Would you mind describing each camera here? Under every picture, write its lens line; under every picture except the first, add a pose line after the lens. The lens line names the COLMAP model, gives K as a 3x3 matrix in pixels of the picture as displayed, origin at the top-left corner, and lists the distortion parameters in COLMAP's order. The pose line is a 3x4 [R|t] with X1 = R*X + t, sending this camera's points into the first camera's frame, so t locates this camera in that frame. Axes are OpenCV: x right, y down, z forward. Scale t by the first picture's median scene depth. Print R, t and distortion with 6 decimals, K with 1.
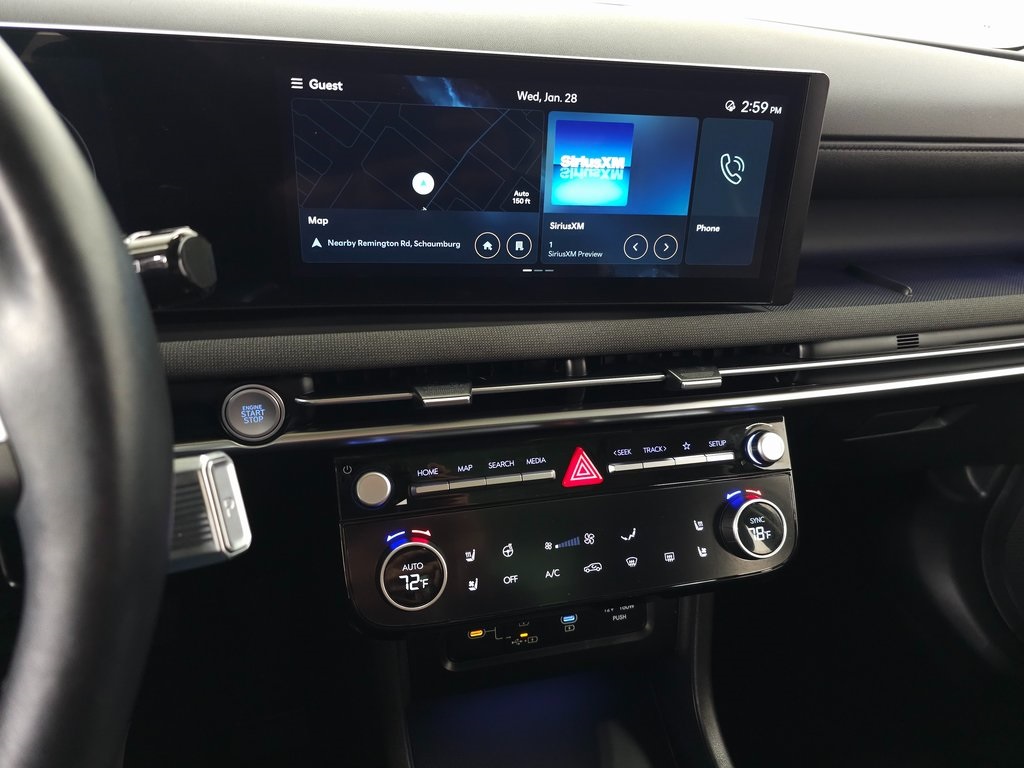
lens RADIAL K [[682.9, 0, 512.0], [0, 682.9, 384.0], [0, 0, 1]] dist [0.037191, -0.038394]
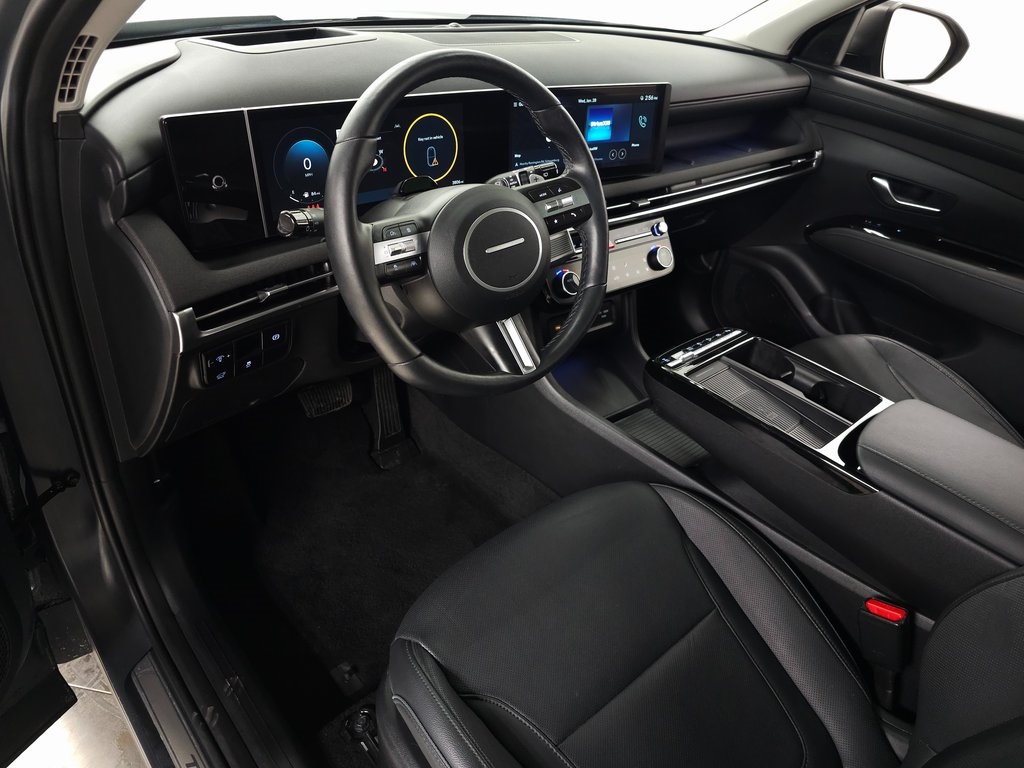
lens RADIAL K [[690.5, 0, 488.0], [0, 690.5, 381.0], [0, 0, 1]] dist [0.036538, -0.041866]
pose [[0.926652, -0.192328, 0.322997, -1.338516], [0.148055, 0.976488, 0.156690, 0.164085], [-0.345538, -0.097376, 0.933339, -1.448028]]
